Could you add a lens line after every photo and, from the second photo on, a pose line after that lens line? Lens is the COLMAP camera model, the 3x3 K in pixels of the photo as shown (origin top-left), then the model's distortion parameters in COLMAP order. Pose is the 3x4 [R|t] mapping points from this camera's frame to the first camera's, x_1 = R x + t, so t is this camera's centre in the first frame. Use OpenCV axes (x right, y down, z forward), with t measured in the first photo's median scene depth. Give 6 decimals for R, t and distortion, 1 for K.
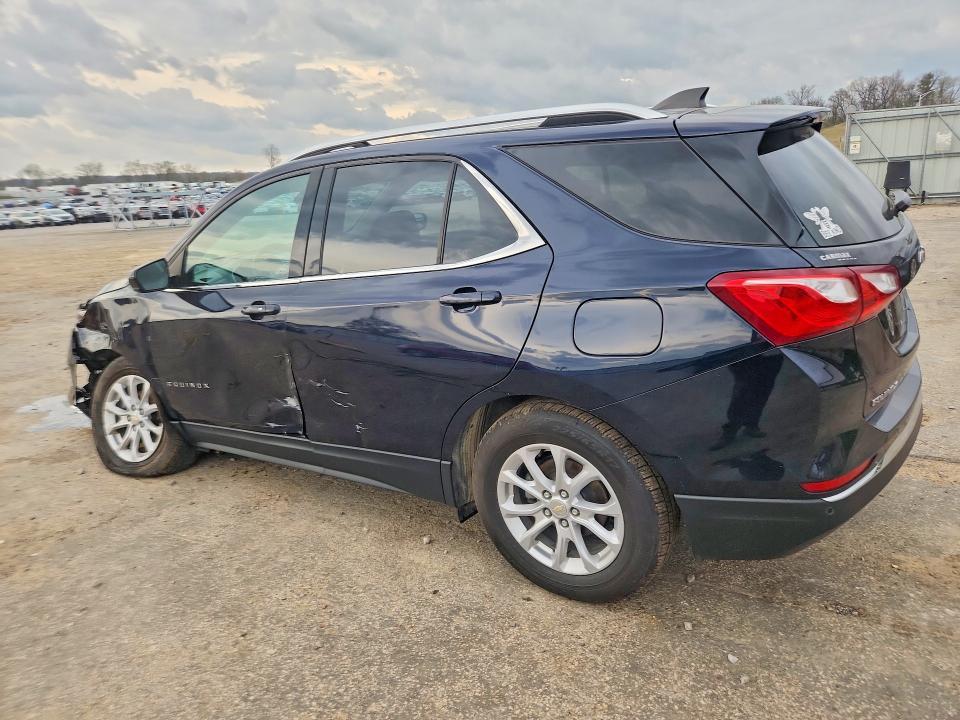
lens RADIAL K [[752.5, 0, 484.3], [0, 752.5, 359.2], [0, 0, 1]] dist [0.030333, -0.004773]
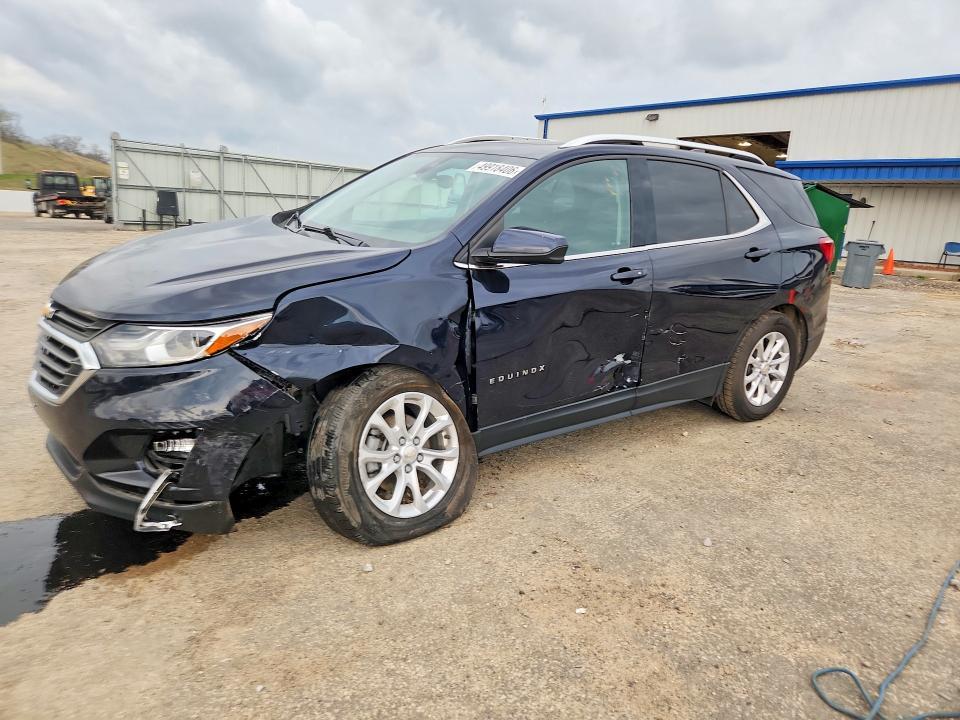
lens RADIAL K [[752.5, 0, 484.3], [0, 752.5, 359.2], [0, 0, 1]] dist [0.030333, -0.004773]
pose [[0.200033, -0.111661, 0.973406, -1.292726], [0.168321, 0.982631, 0.078130, -0.059369], [-0.965223, 0.148216, 0.215354, 0.887447]]
